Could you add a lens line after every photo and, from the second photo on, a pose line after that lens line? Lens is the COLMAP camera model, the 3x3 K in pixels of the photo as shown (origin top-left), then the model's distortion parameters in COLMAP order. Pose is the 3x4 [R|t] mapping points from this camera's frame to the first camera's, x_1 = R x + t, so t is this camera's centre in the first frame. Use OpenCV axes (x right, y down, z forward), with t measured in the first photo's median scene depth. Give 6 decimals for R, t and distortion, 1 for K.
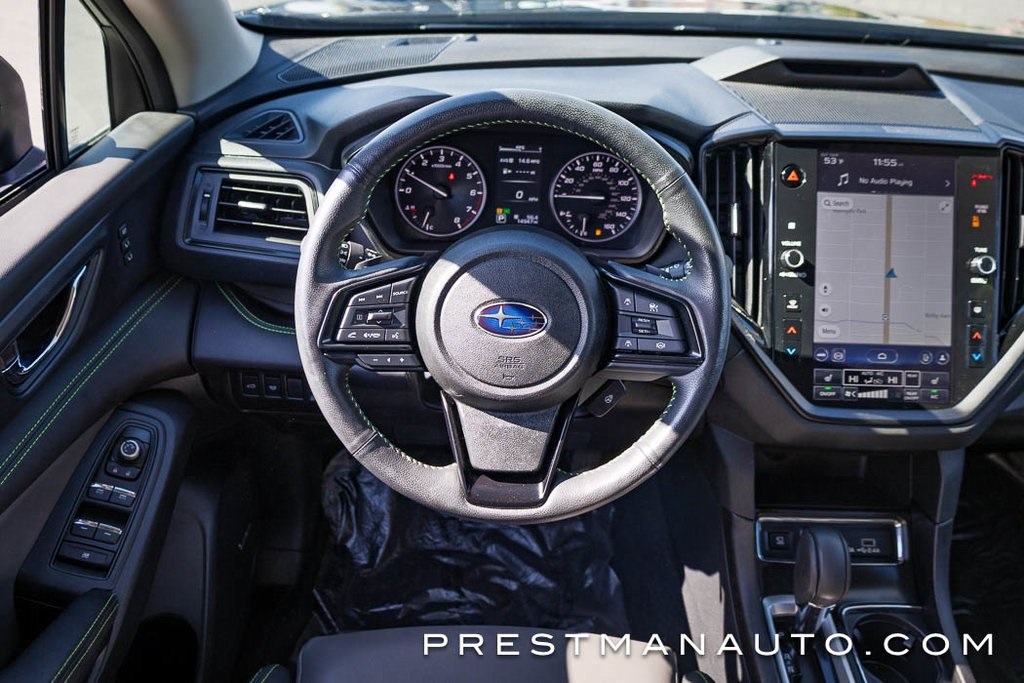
lens RADIAL K [[842.0, 0, 520.9], [0, 842.0, 310.5], [0, 0, 1]] dist [-0.016014, -0.002935]
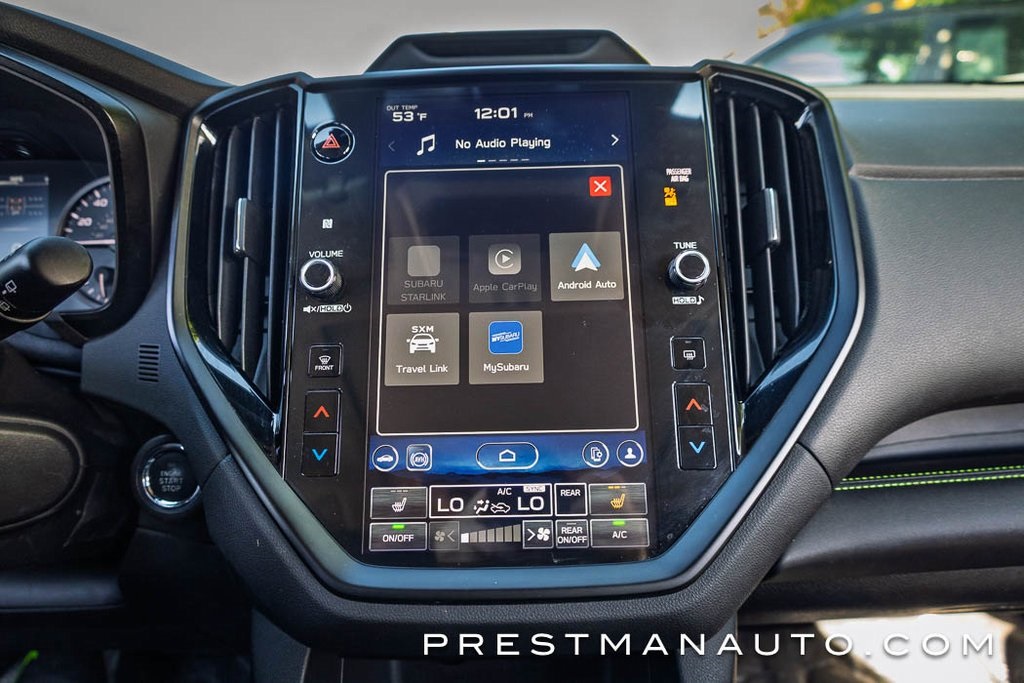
lens RADIAL K [[676.6, 0, 513.2], [0, 676.6, 341.6], [0, 0, 1]] dist [0.002969, 0.003526]
pose [[0.997444, -0.057115, -0.042936, 0.454616], [0.045903, 0.972688, -0.227533, 0.080221], [0.054759, 0.224980, 0.972823, 0.588019]]
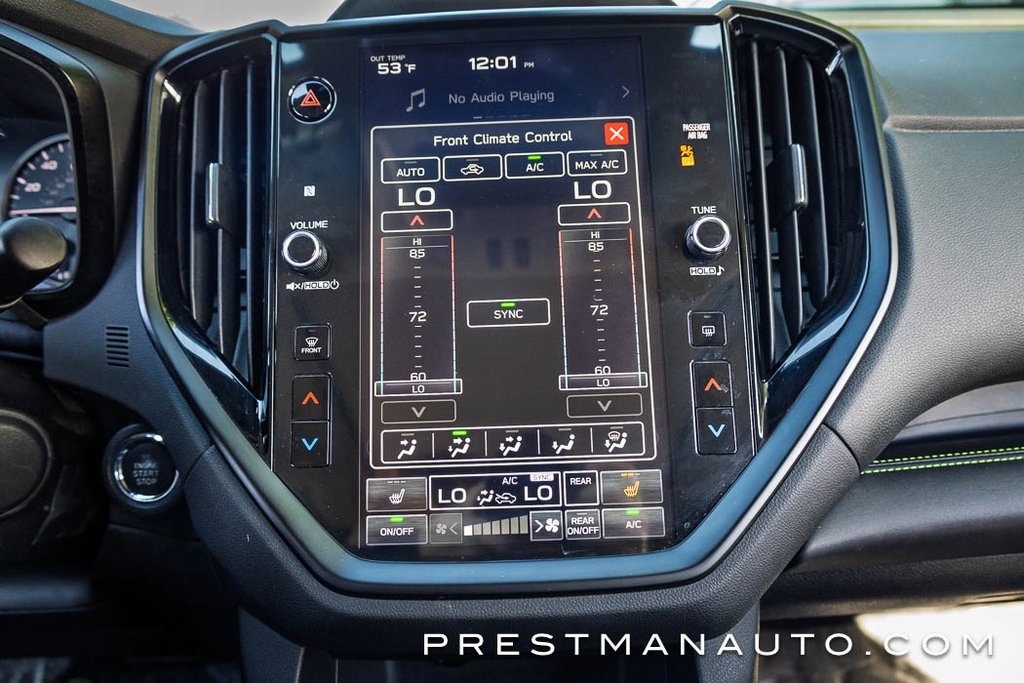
lens RADIAL K [[803.9, 0, 508.6], [0, 803.9, 345.9], [0, 0, 1]] dist [-0.033641, 0.028686]
pose [[0.996652, -0.069097, -0.043700, 0.451011], [0.060537, 0.982956, -0.173586, 0.078835], [0.054949, 0.170359, 0.983849, 0.549578]]
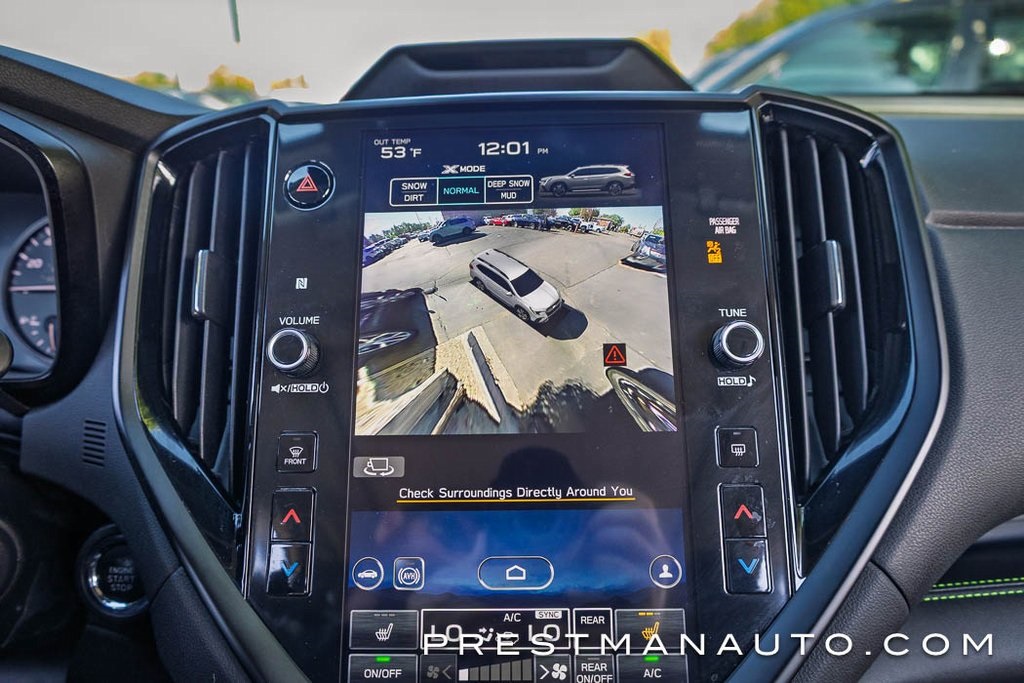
lens RADIAL K [[724.8, 0, 509.7], [0, 724.8, 343.3], [0, 0, 1]] dist [-0.033453, 0.009834]
pose [[0.996963, -0.052204, -0.057780, 0.453227], [0.037483, 0.972101, -0.231549, 0.026724], [0.068256, 0.228680, 0.971106, 0.626664]]
